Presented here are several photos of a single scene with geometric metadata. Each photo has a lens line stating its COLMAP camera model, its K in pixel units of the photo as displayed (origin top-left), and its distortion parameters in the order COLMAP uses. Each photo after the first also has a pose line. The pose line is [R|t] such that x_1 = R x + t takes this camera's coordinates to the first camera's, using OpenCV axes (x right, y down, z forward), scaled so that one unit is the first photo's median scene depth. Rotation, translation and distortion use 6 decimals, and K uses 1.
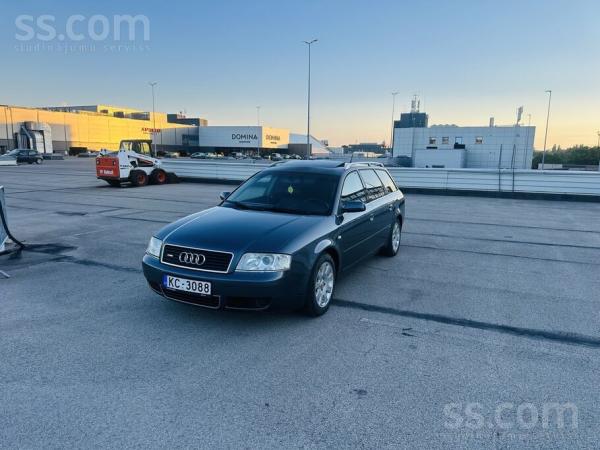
lens RADIAL K [[425.7, 0, 299.6], [0, 425.7, 224.7], [0, 0, 1]] dist [0.036152, -0.042662]
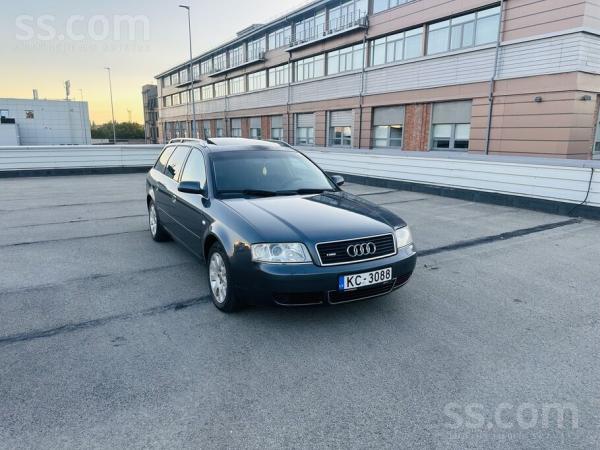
lens RADIAL K [[425.7, 0, 297.9], [0, 425.7, 223.2], [0, 0, 1]] dist [0.036152, -0.042662]
pose [[0.555424, -0.181476, 0.811523, -0.516651], [0.138842, 0.982436, 0.124670, -0.052371], [-0.819894, 0.043428, 0.570865, 0.293572]]
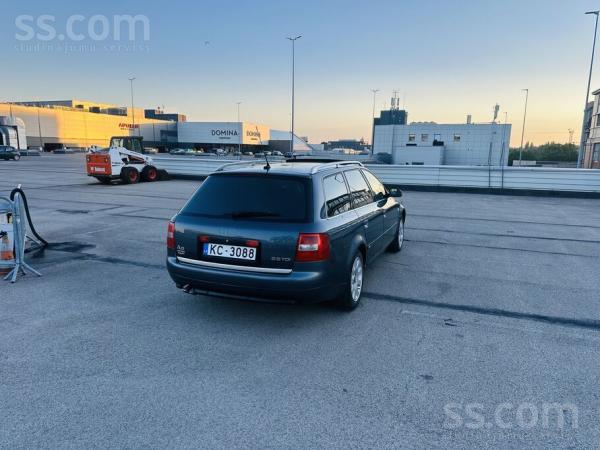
lens RADIAL K [[425.7, 0, 298.2], [0, 425.7, 227.3], [0, 0, 1]] dist [0.036152, -0.042662]
pose [[0.998885, -0.006731, 0.046735, -0.086000], [0.006084, 0.999884, 0.013980, -0.000260], [-0.046824, -0.013680, 0.998809, -0.018589]]
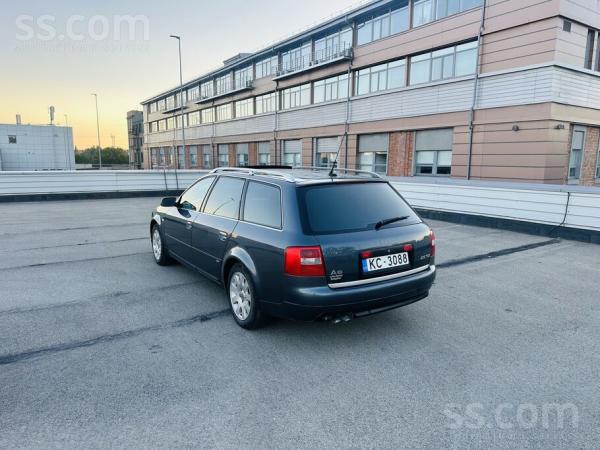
lens RADIAL K [[425.7, 0, 299.3], [0, 425.7, 226.9], [0, 0, 1]] dist [0.036152, -0.042662]
pose [[0.521513, -0.143048, 0.841167, -0.584165], [0.139311, 0.986893, 0.081458, -0.056473], [-0.841794, 0.074703, 0.534605, 0.295841]]
